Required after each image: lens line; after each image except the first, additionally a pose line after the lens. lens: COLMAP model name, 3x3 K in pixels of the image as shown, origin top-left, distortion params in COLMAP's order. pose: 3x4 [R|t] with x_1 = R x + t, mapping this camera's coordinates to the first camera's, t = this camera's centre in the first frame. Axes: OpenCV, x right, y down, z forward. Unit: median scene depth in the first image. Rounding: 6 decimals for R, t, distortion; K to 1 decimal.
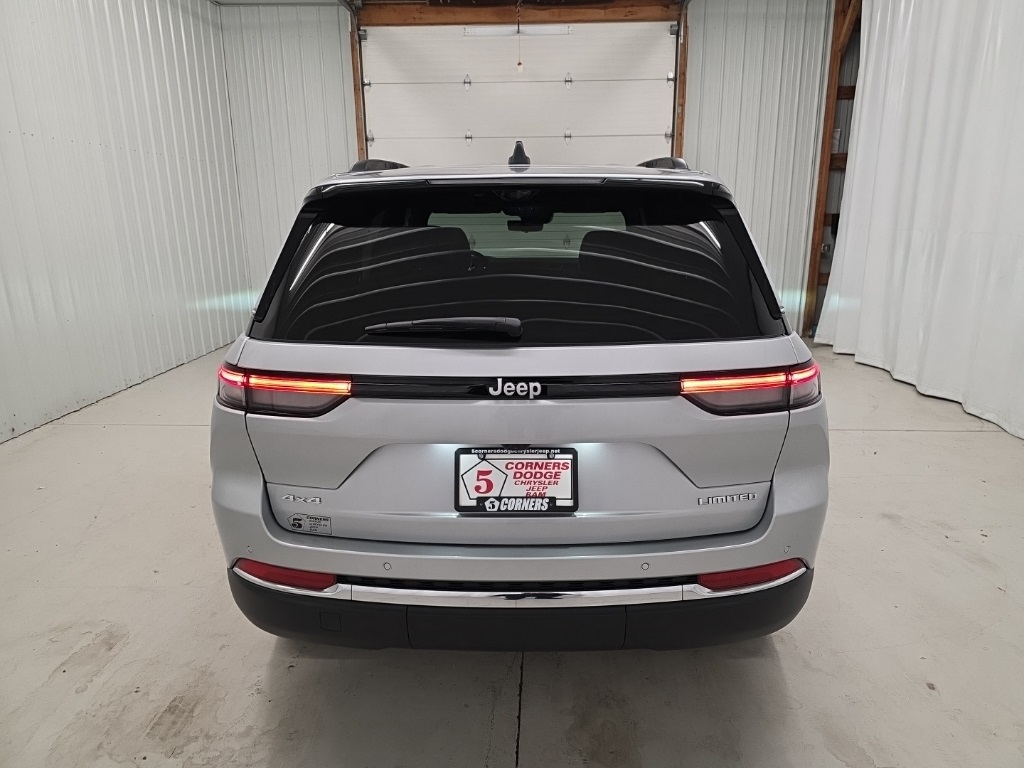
lens RADIAL K [[680.1, 0, 513.1], [0, 680.1, 391.2], [0, 0, 1]] dist [0.048051, -0.039870]
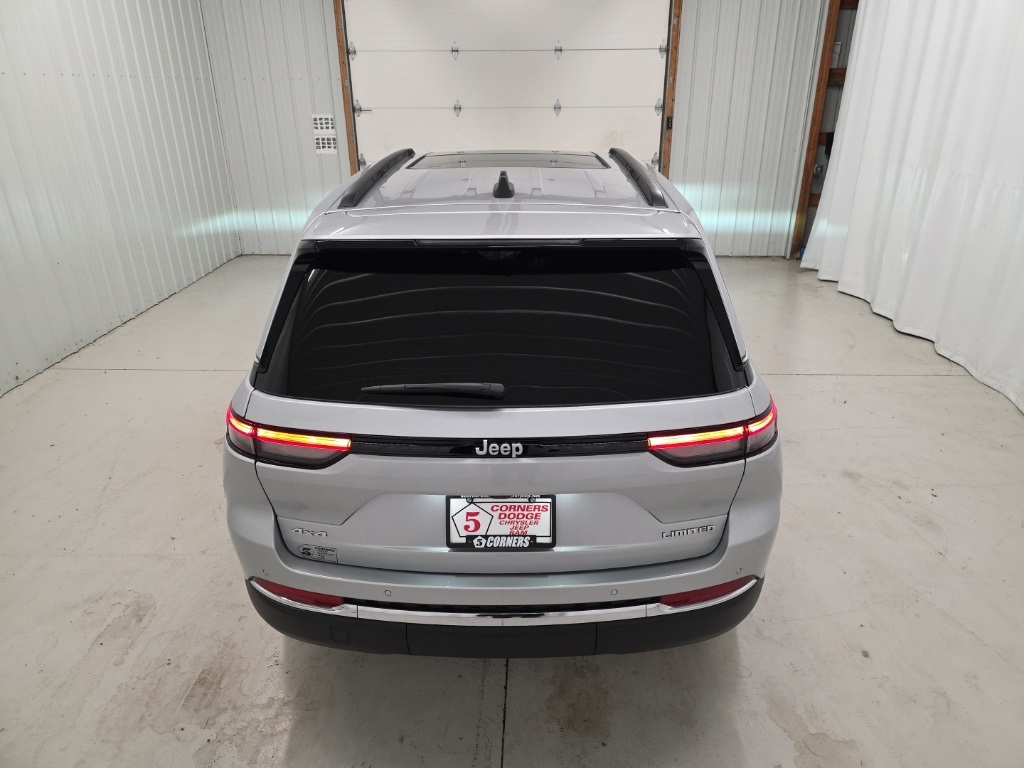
lens RADIAL K [[676.0, 0, 512.0], [0, 676.0, 384.0], [0, 0, 1]] dist [0.049250, -0.040330]
pose [[0.999931, -0.004514, 0.010806, 0.010363], [0.002857, 0.988881, 0.148684, -0.227396], [-0.011357, -0.148643, 0.988826, -0.063494]]
